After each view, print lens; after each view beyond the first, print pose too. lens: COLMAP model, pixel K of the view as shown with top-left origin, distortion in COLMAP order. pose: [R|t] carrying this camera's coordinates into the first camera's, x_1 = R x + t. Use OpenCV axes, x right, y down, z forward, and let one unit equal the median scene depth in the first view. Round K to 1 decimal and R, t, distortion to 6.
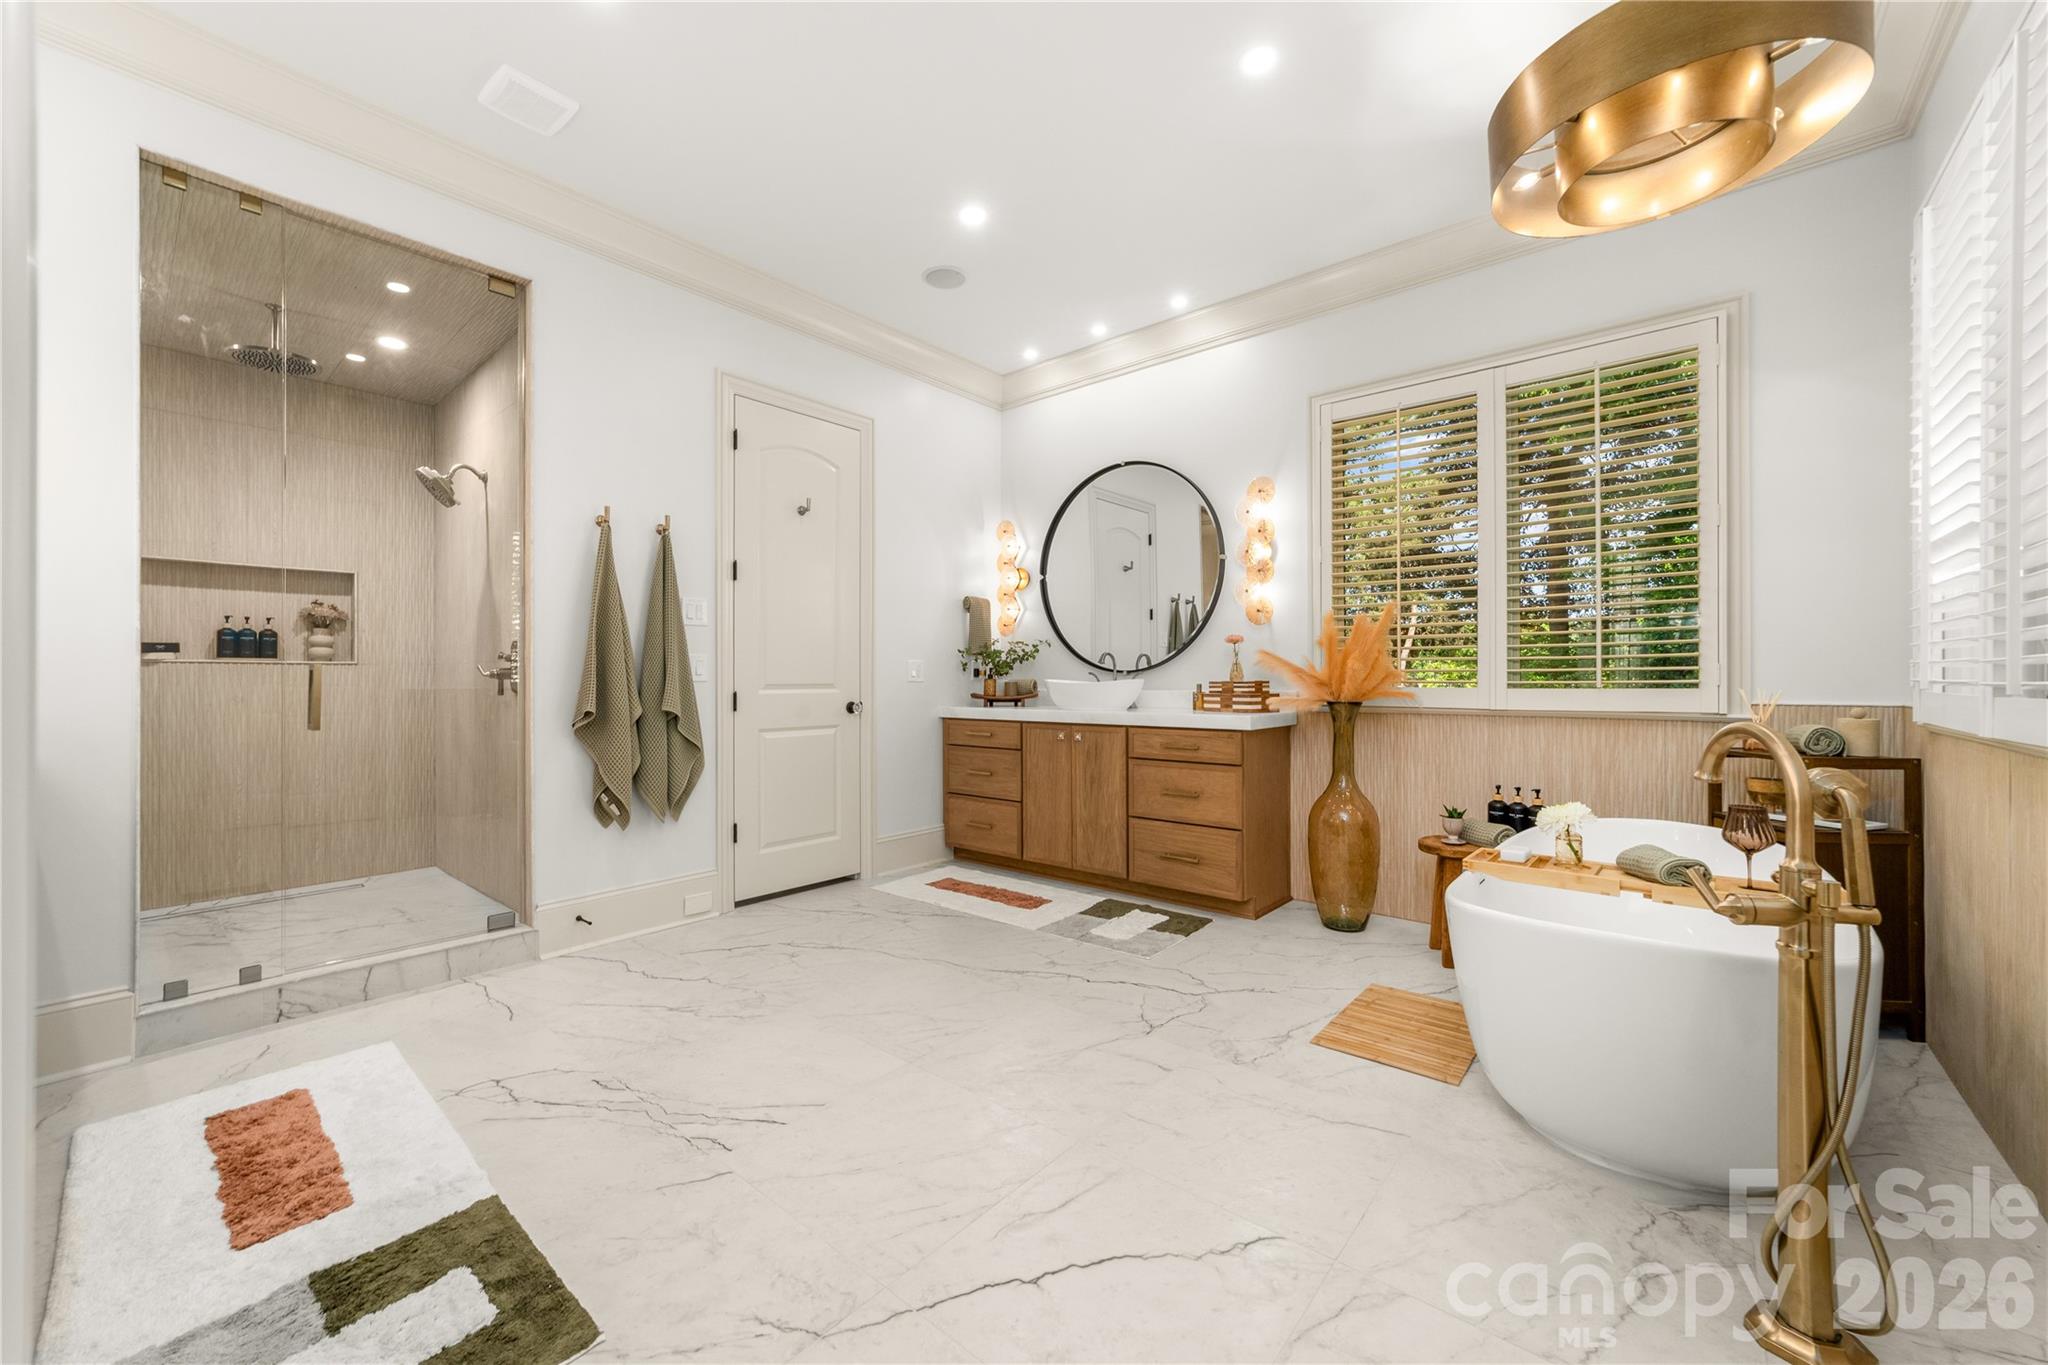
lens RADIAL K [[794.0, 0, 1027.5], [0, 794.0, 675.5], [0, 0, 1]] dist [-0.001614, -0.000081]
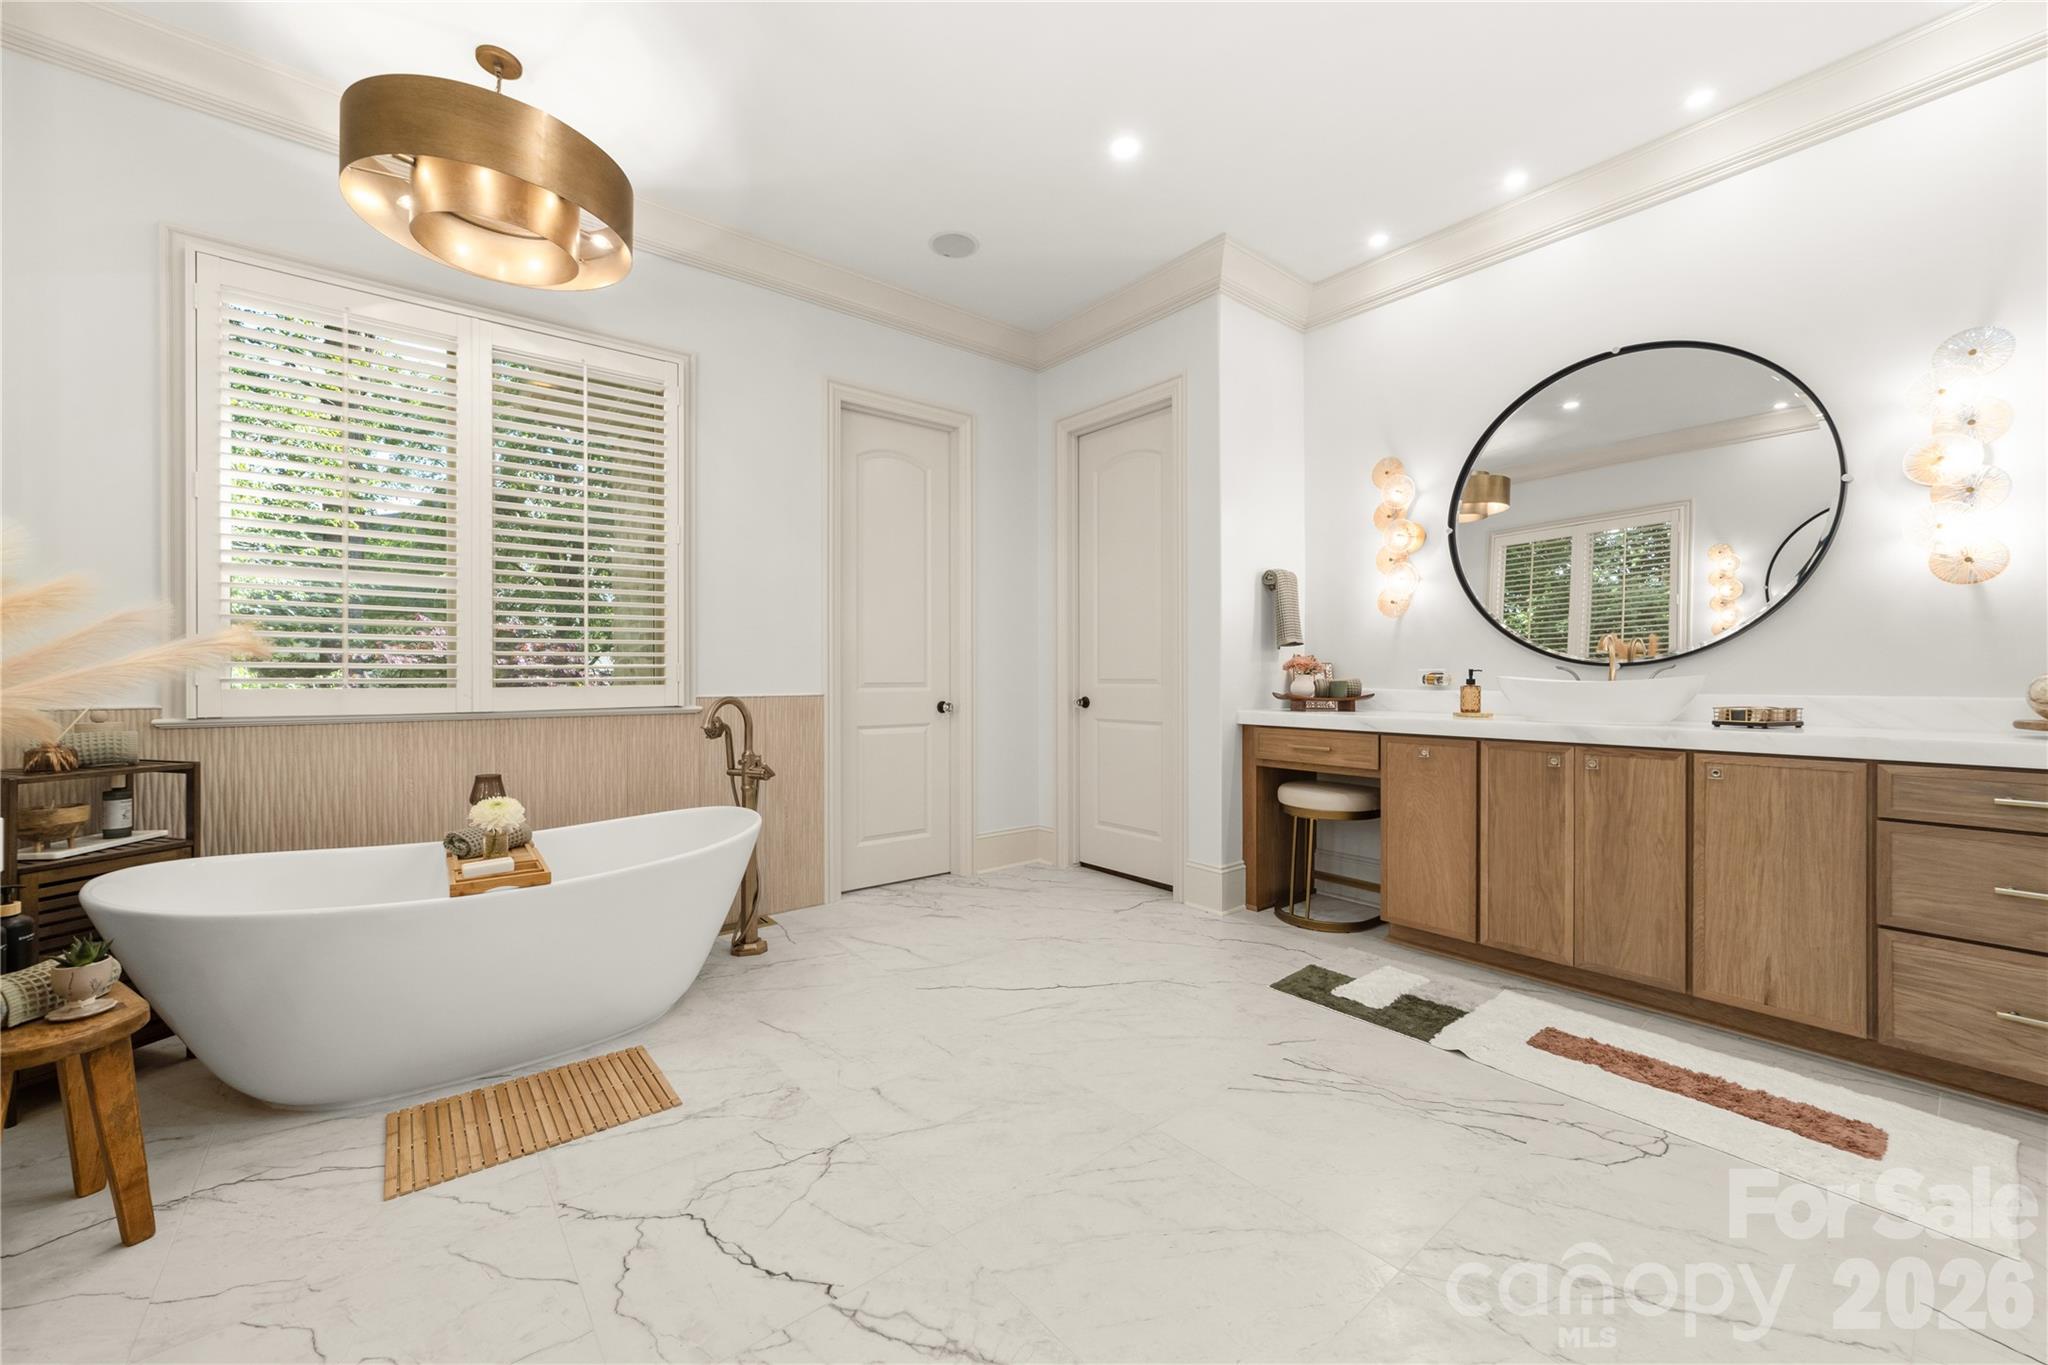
lens RADIAL K [[794.0, 0, 1030.2], [0, 794.0, 675.7], [0, 0, 1]] dist [-0.001614, -0.000081]
pose [[-0.983415, 0.004012, 0.181326, -0.186101], [0.005194, 0.999968, 0.006042, -0.000305], [-0.181296, 0.006884, -0.983405, 1.974438]]
